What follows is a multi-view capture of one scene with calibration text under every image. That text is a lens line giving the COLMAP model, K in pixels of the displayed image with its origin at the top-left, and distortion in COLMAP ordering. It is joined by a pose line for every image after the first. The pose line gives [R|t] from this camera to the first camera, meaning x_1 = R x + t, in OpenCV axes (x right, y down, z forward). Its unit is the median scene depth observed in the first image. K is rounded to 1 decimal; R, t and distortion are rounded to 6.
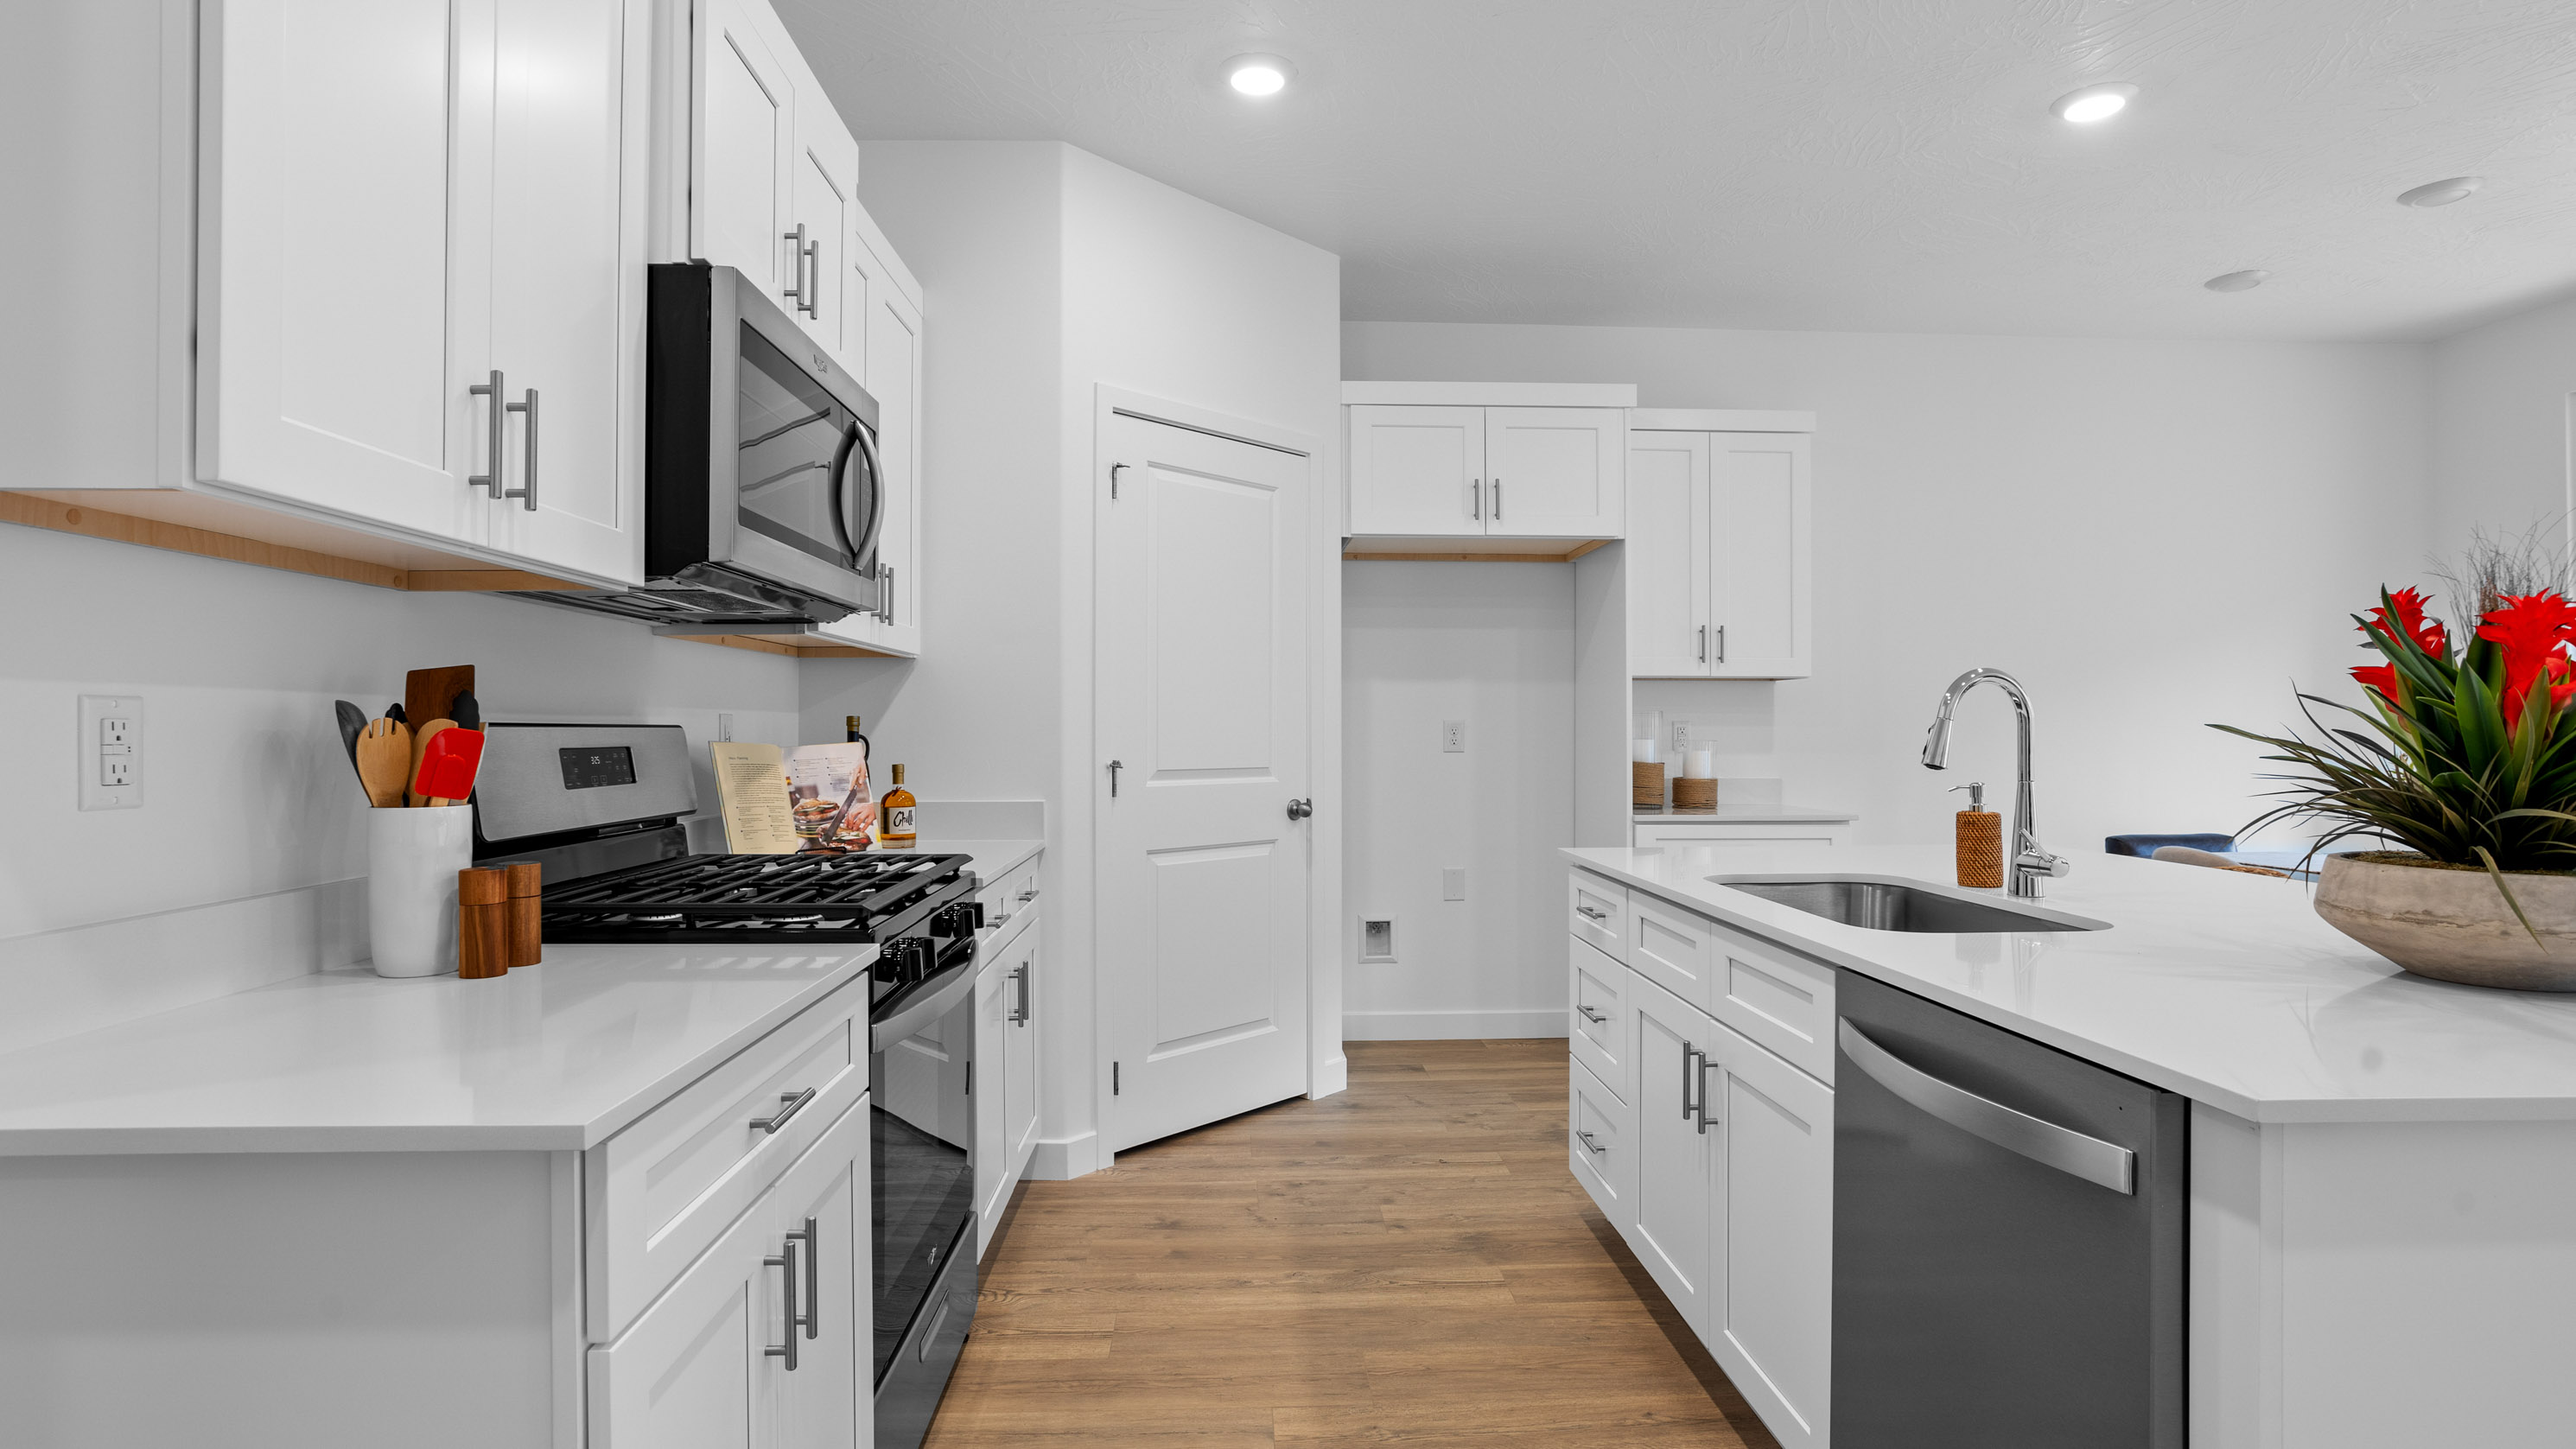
lens RADIAL K [[1275.8, 0, 1280.4], [0, 1275.8, 721.7], [0, 0, 1]] dist [-0.063814, 0.033265]
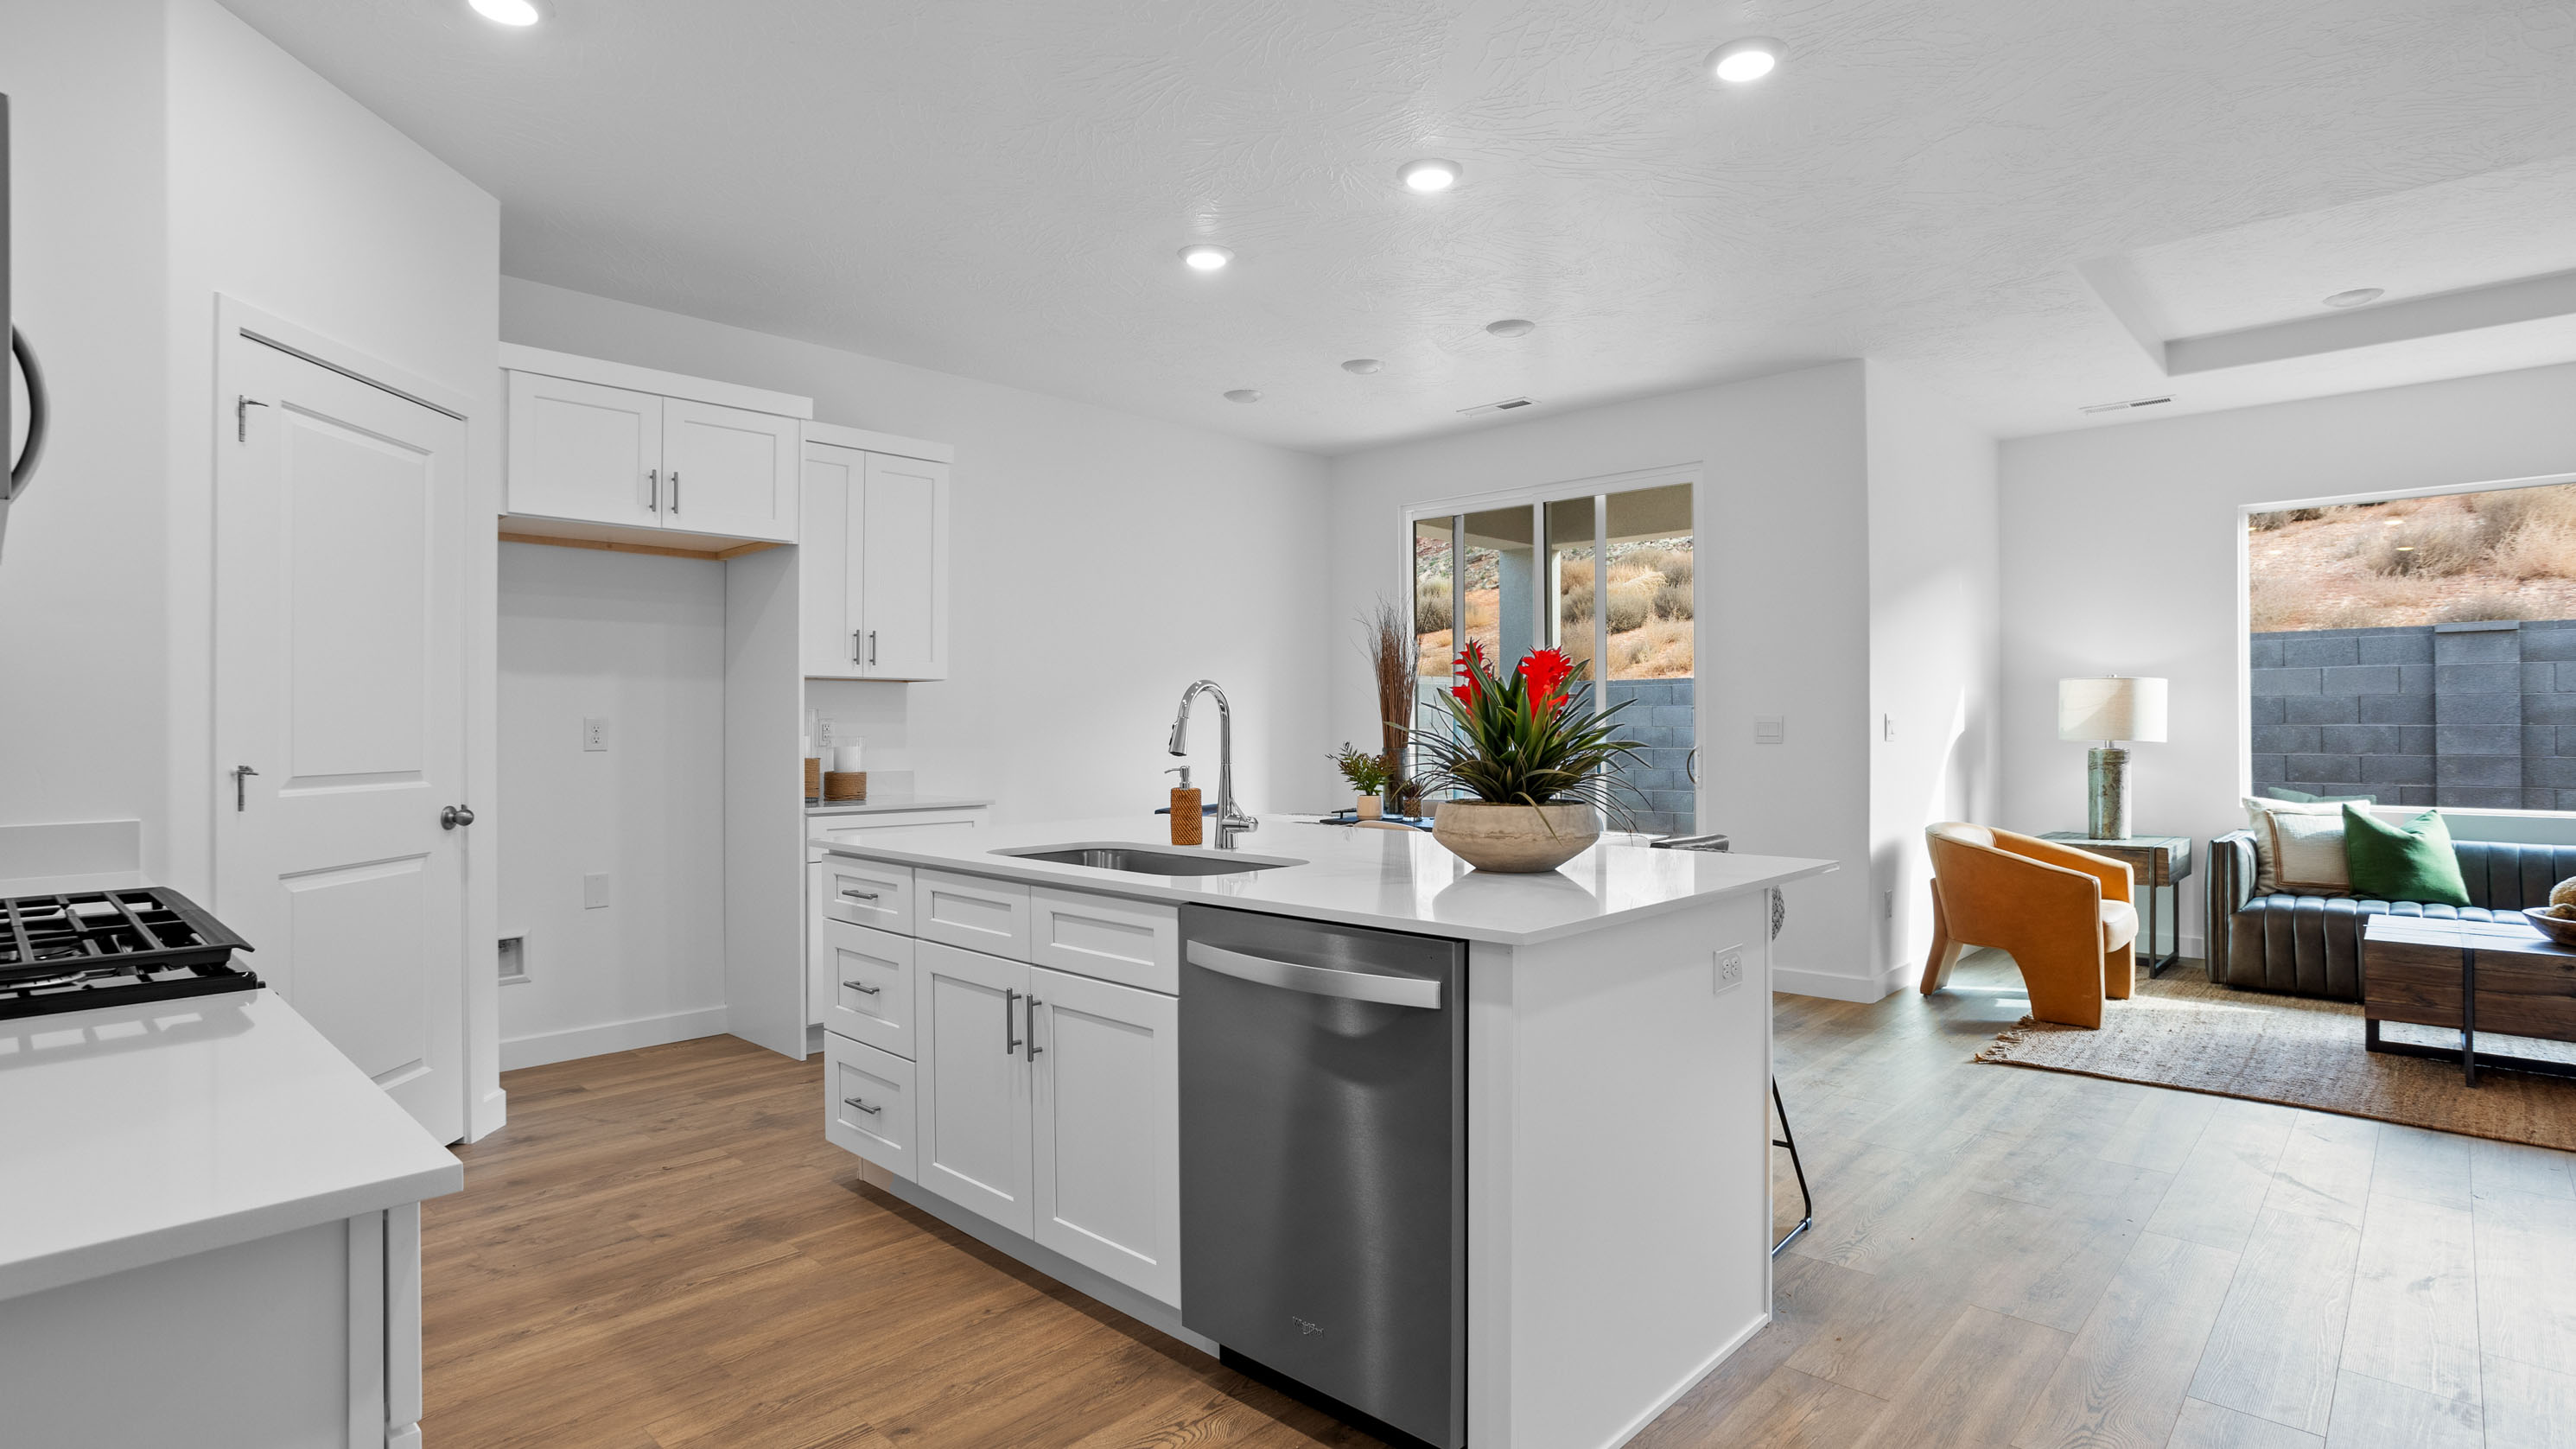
lens RADIAL K [[1256.8, 0, 1278.3], [0, 1256.8, 715.7], [0, 0, 1]] dist [-0.064820, 0.033428]
pose [[0.715386, 0.003620, 0.698720, -0.230728], [-0.002062, 0.999993, -0.003070, -0.000603], [-0.698726, 0.000756, 0.715389, -0.013808]]
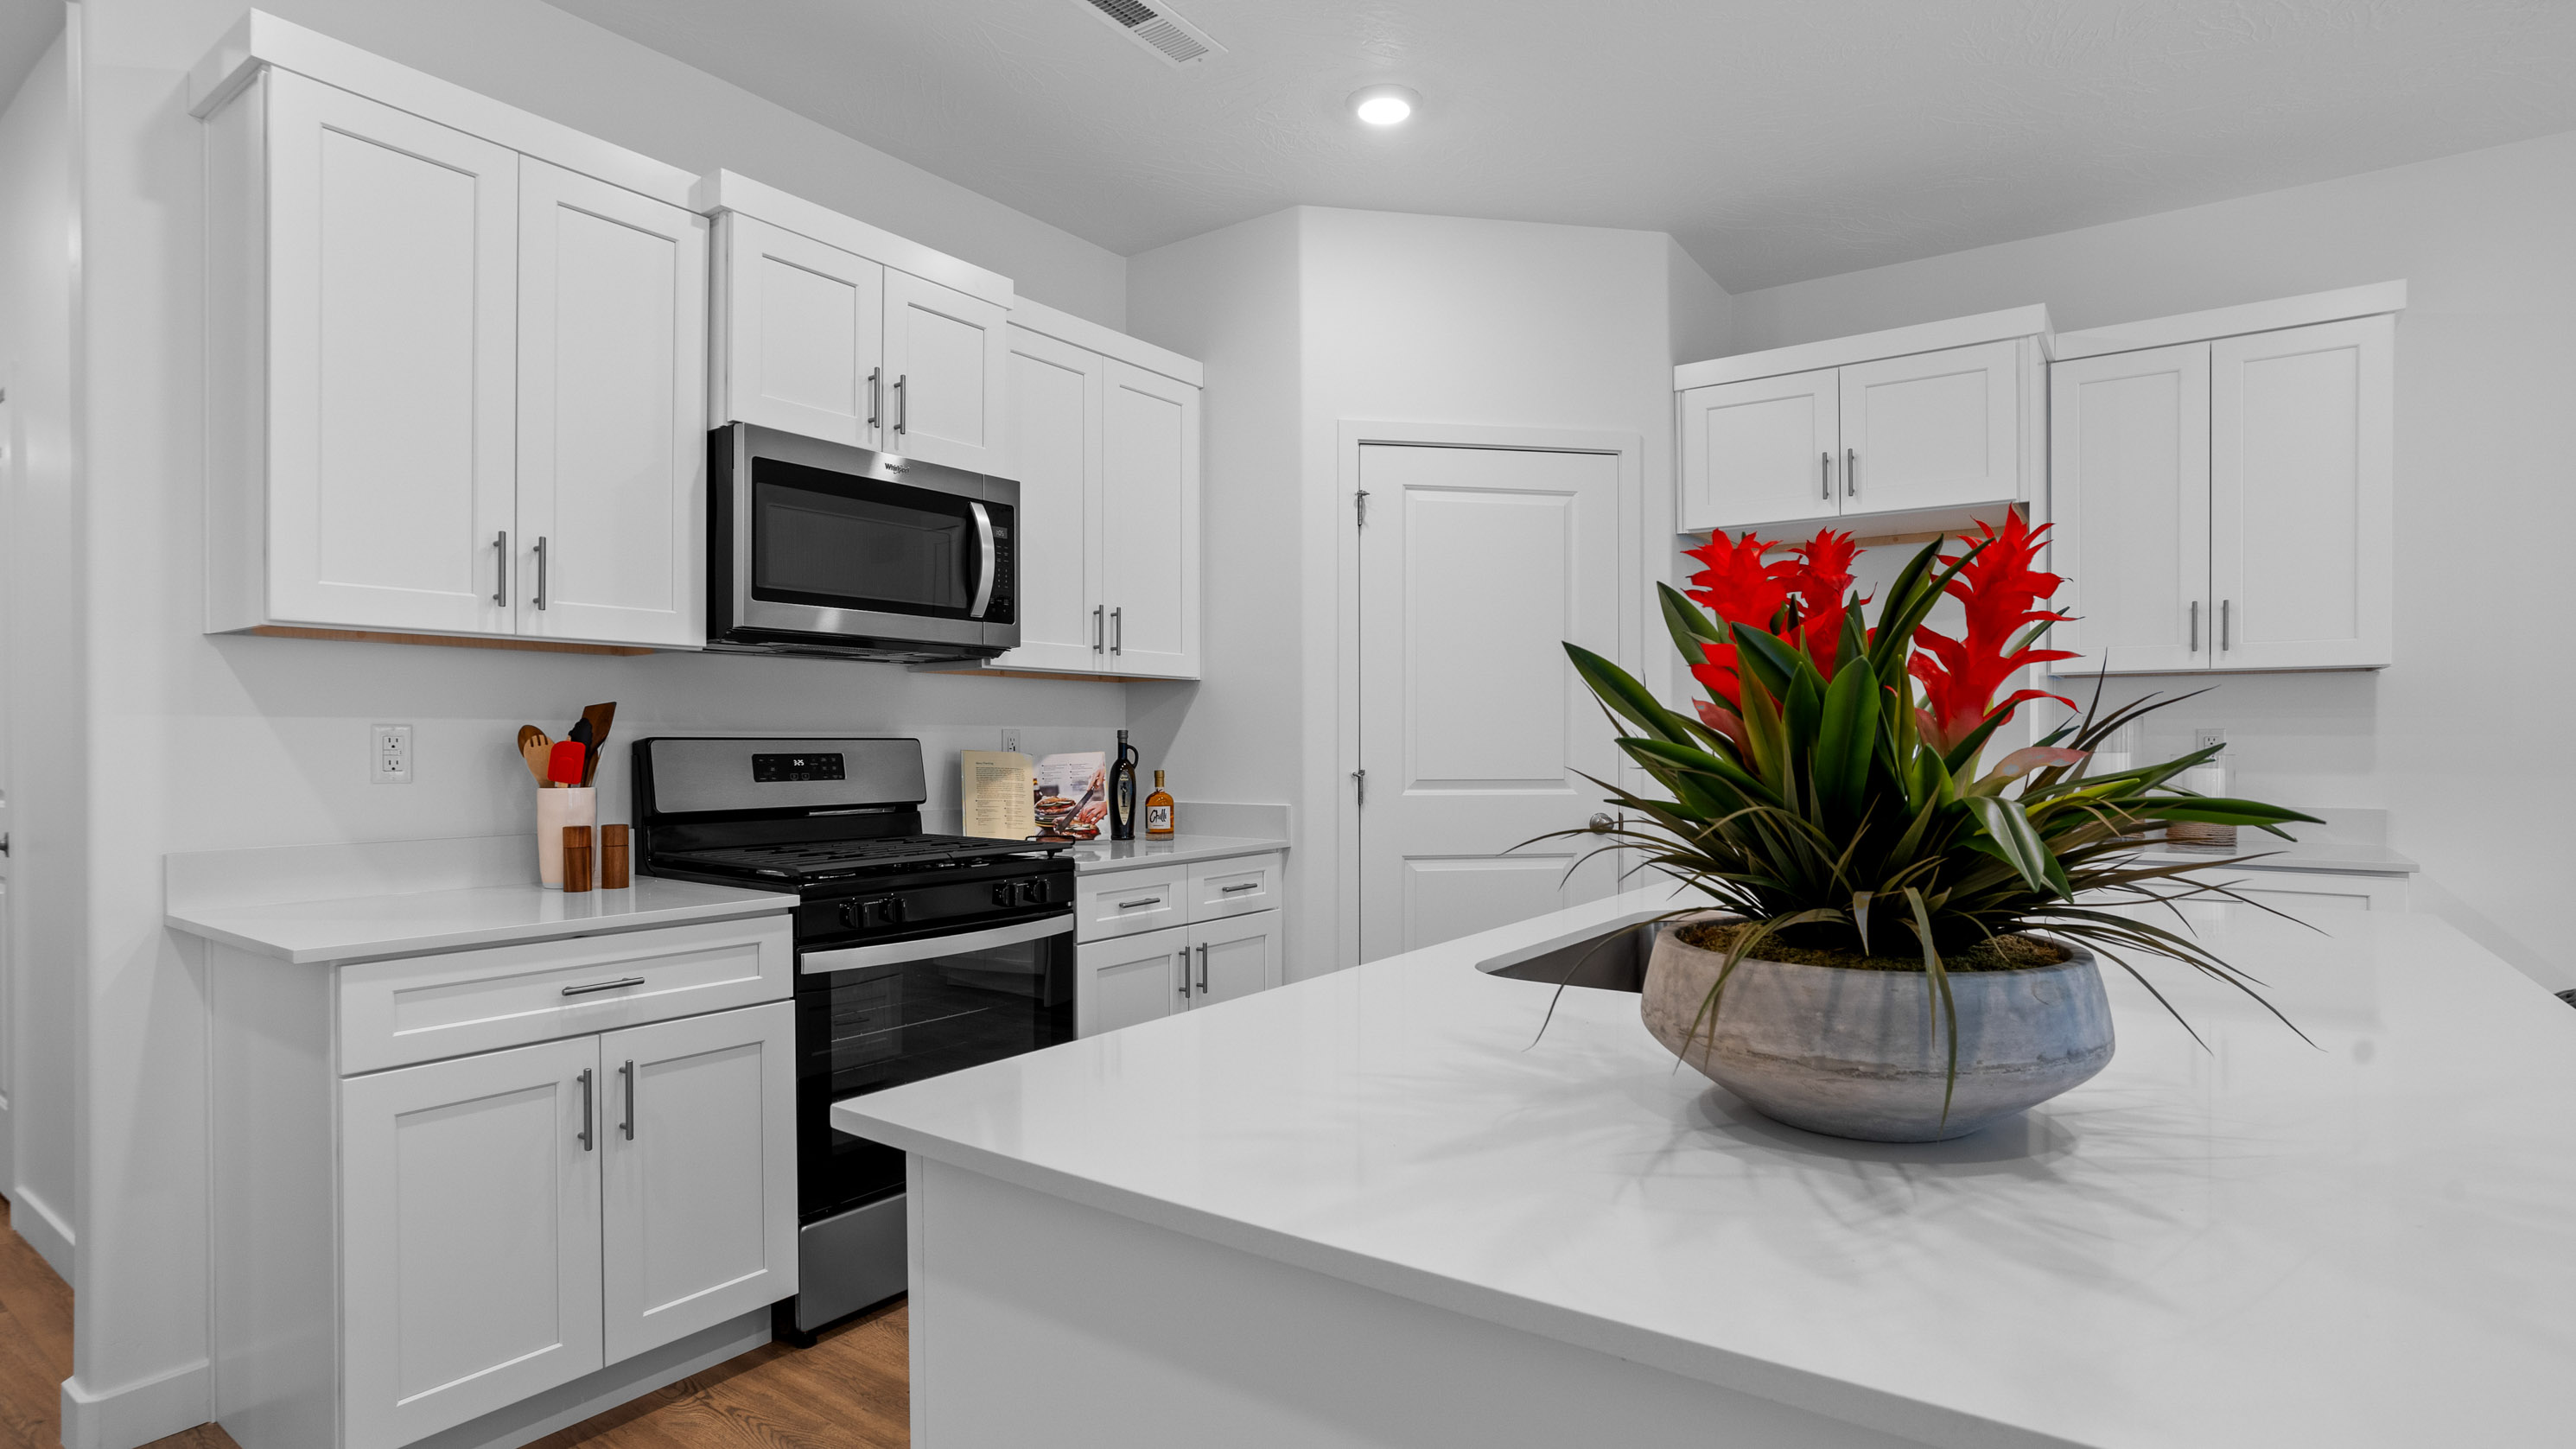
lens RADIAL K [[1275.8, 0, 1280.4], [0, 1275.8, 721.7], [0, 0, 1]] dist [-0.063814, 0.033265]
pose [[0.788045, -0.008663, -0.615557, 0.547231], [0.004056, 0.999952, -0.008881, -0.000770], [0.615605, 0.004501, 0.788042, 0.134175]]
